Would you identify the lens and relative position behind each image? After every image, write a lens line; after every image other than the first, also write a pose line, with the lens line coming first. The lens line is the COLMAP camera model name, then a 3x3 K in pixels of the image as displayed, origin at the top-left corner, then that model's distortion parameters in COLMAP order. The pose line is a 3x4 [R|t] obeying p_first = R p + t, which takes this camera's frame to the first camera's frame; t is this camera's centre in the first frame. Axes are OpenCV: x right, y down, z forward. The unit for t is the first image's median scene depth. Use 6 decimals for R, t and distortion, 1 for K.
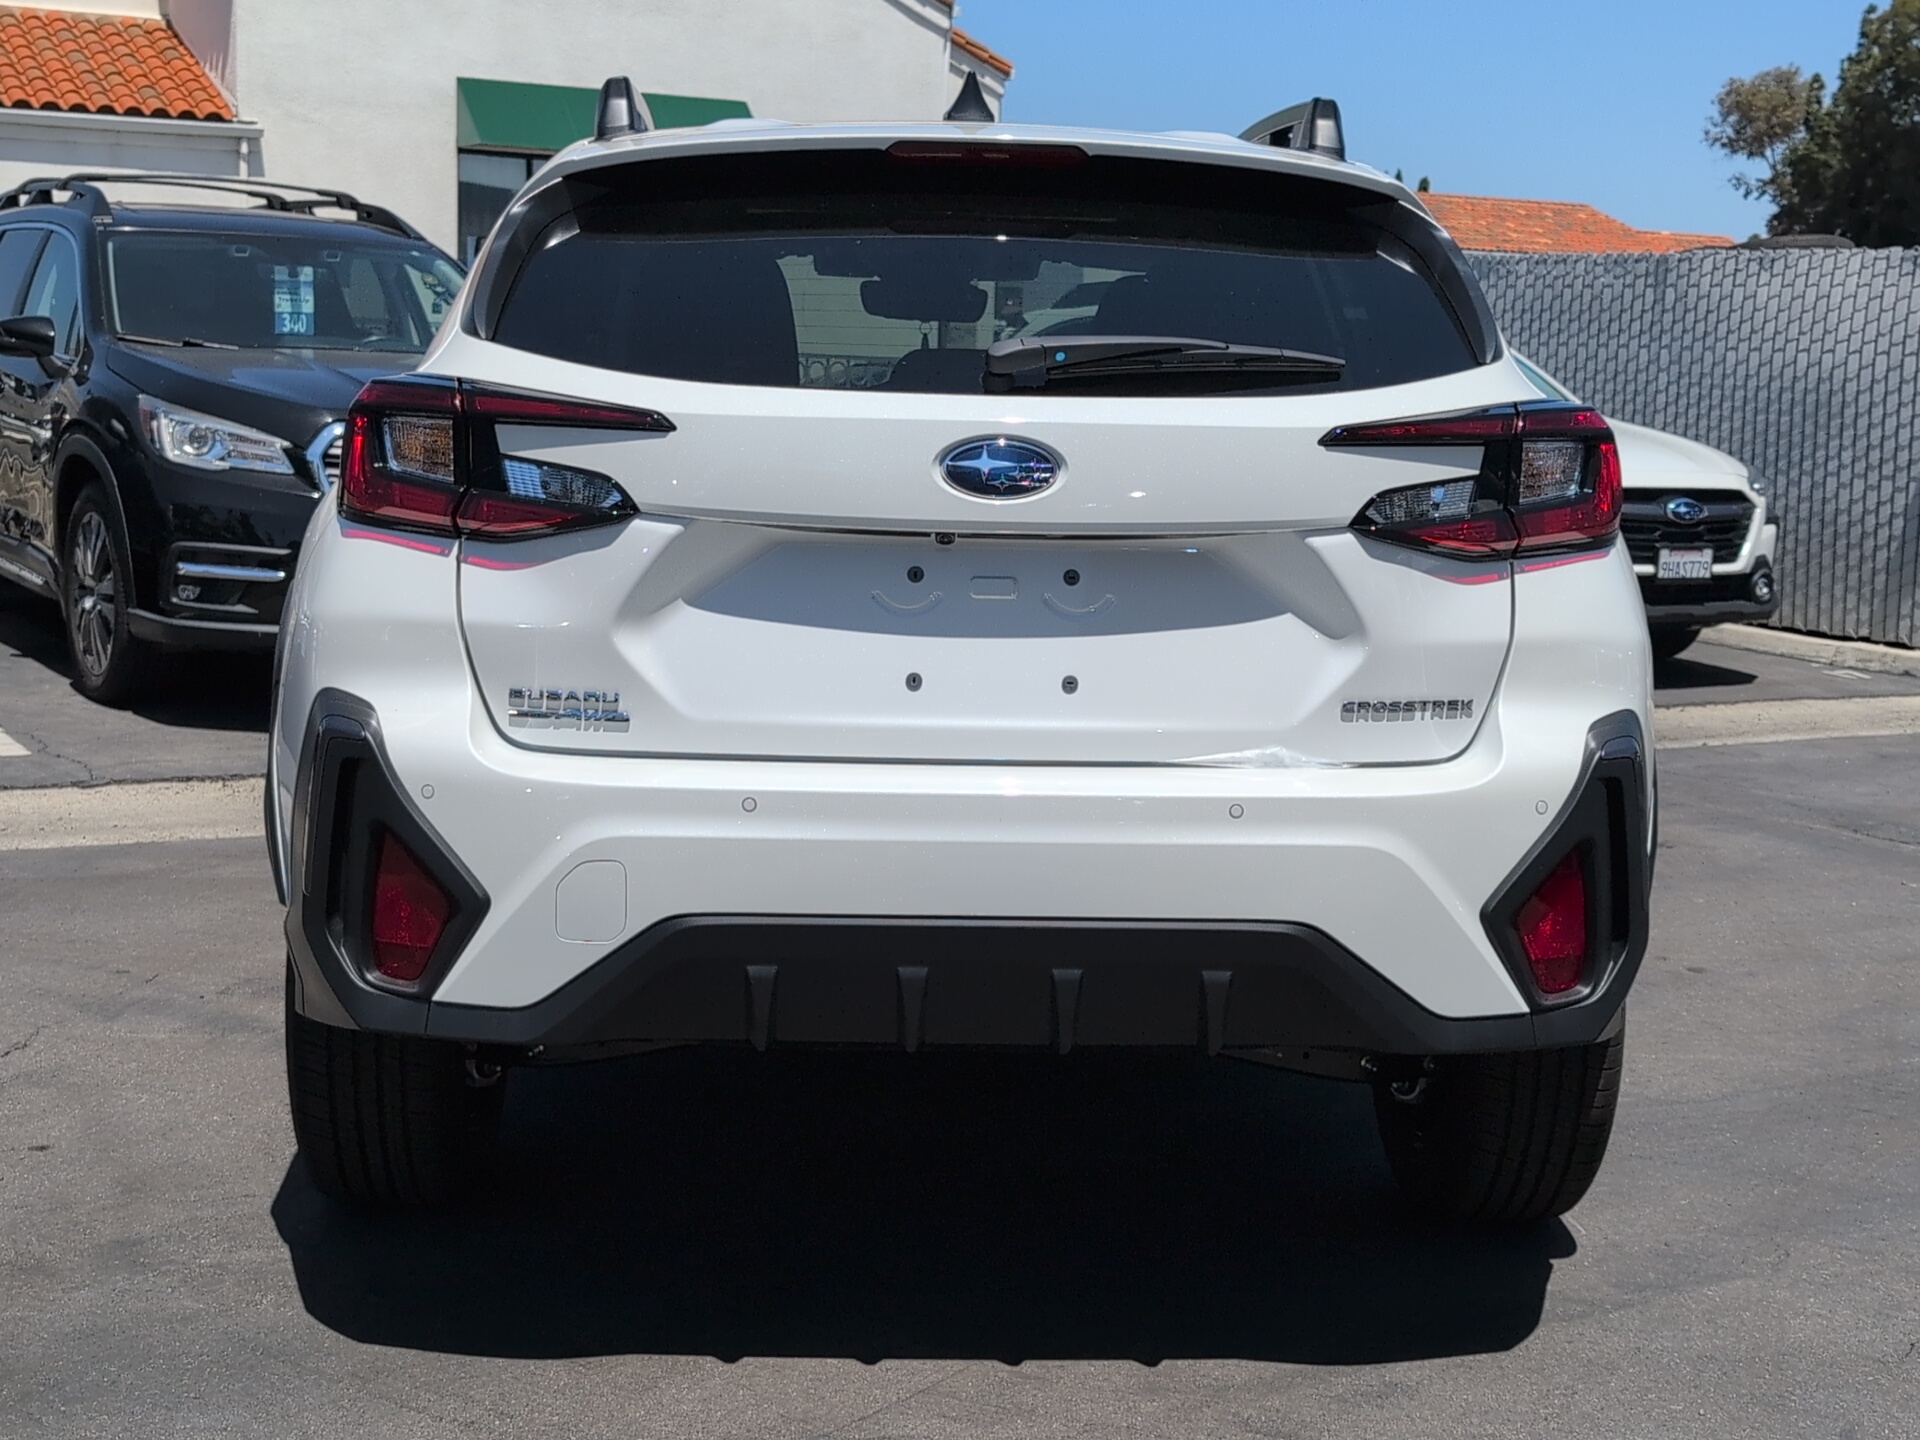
lens RADIAL K [[2657.0, 0, 960.0], [0, 2657.0, 720.0], [0, 0, 1]] dist [0.002238, -0.043345]
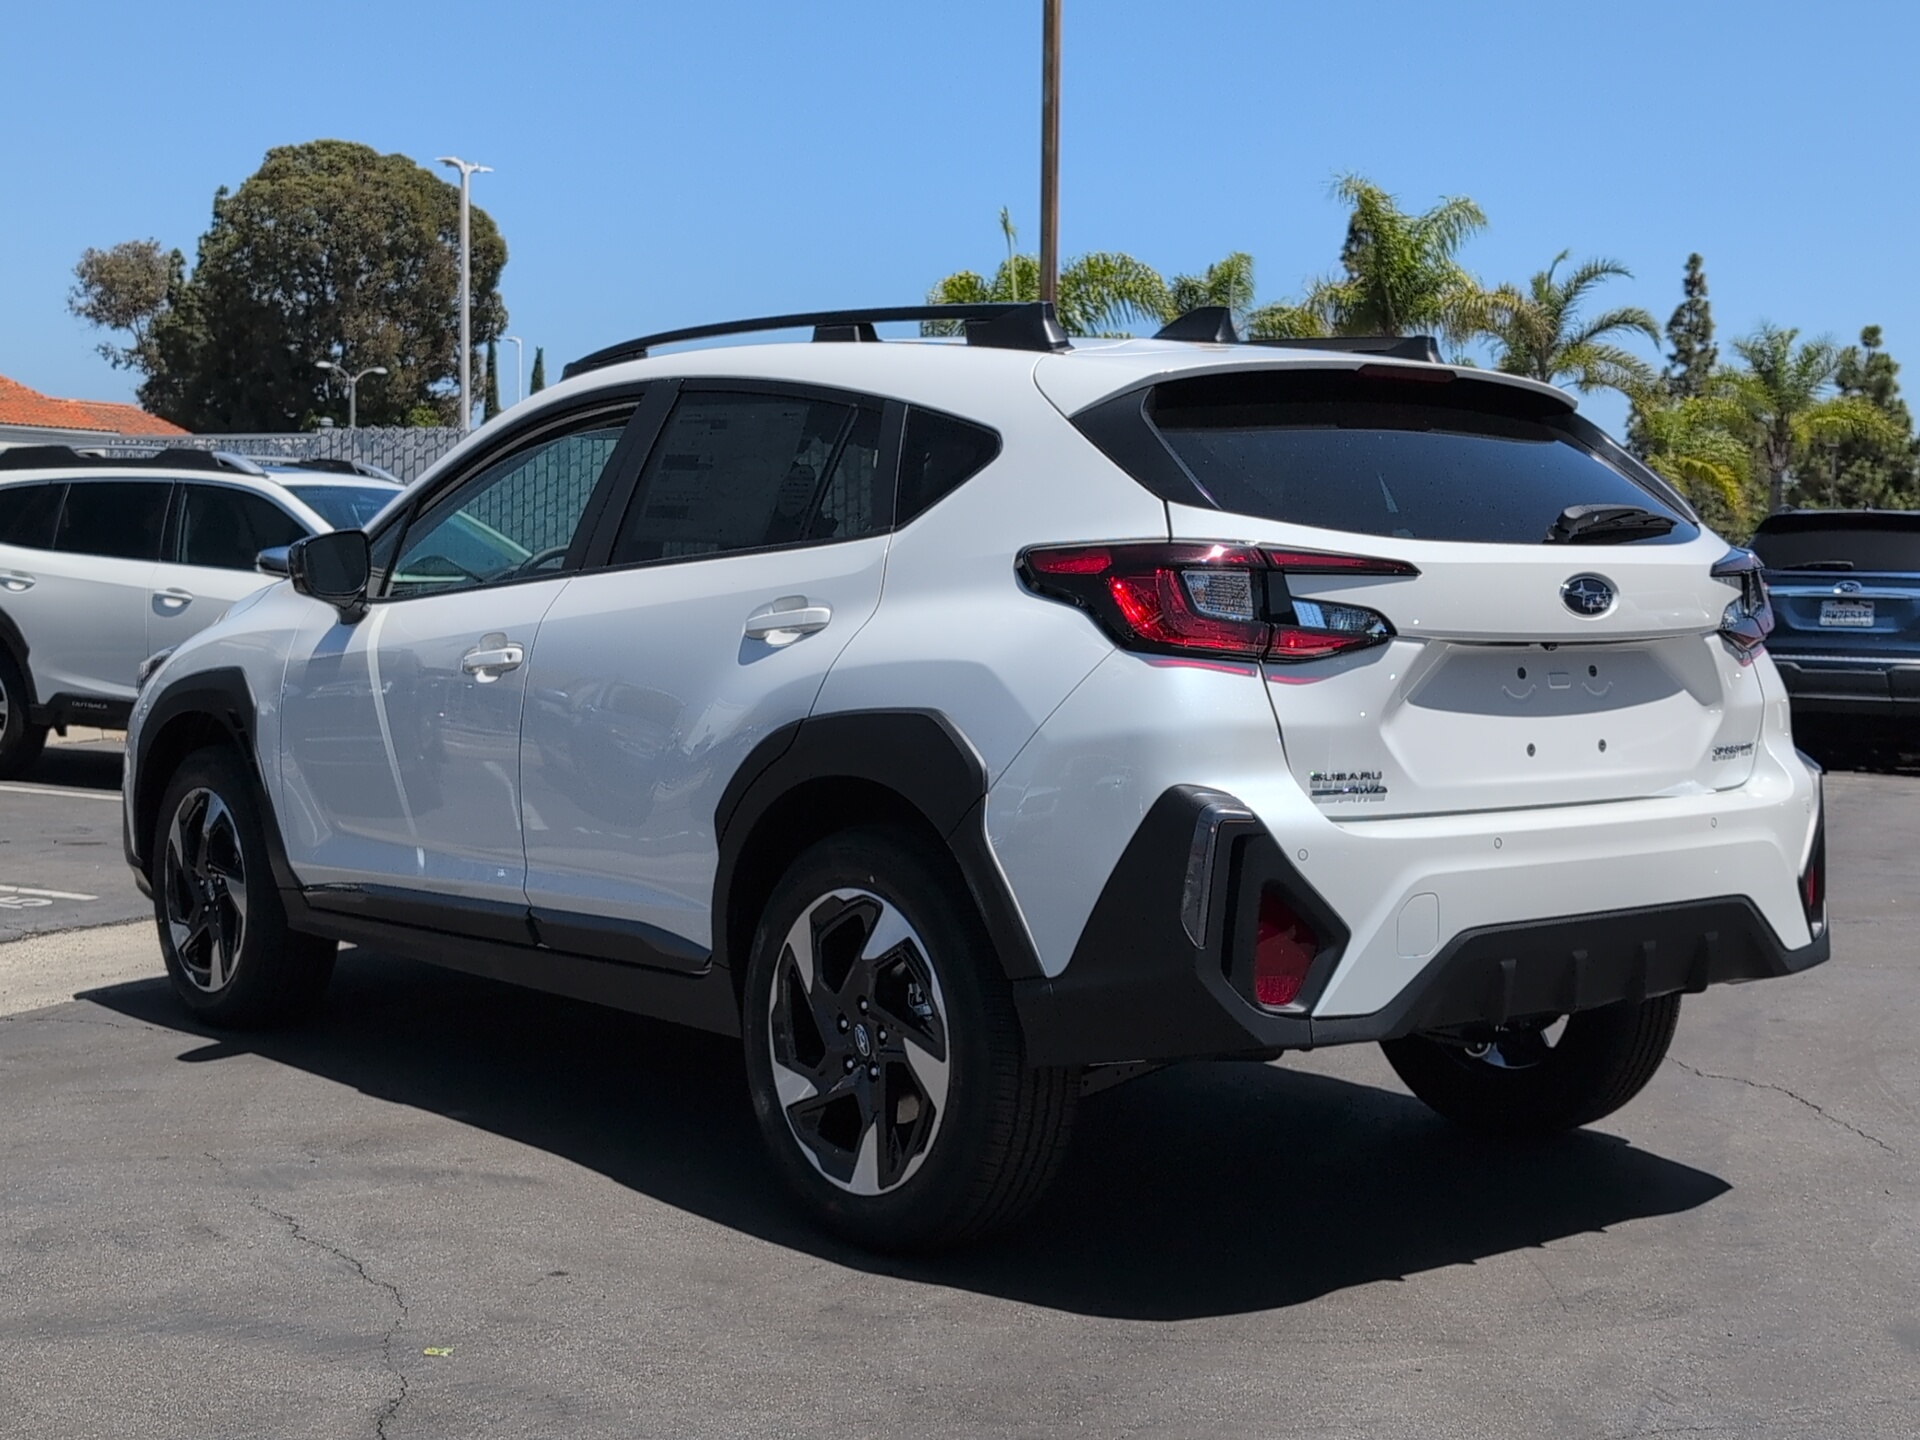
lens RADIAL K [[2670.1, 0, 915.0], [0, 2670.1, 713.4], [0, 0, 1]] dist [0.284619, -1.599768]
pose [[0.801406, -0.051070, 0.595937, -1.074492], [0.090046, 0.995294, -0.035799, -0.011312], [-0.591304, 0.082352, 0.802233, 0.047294]]
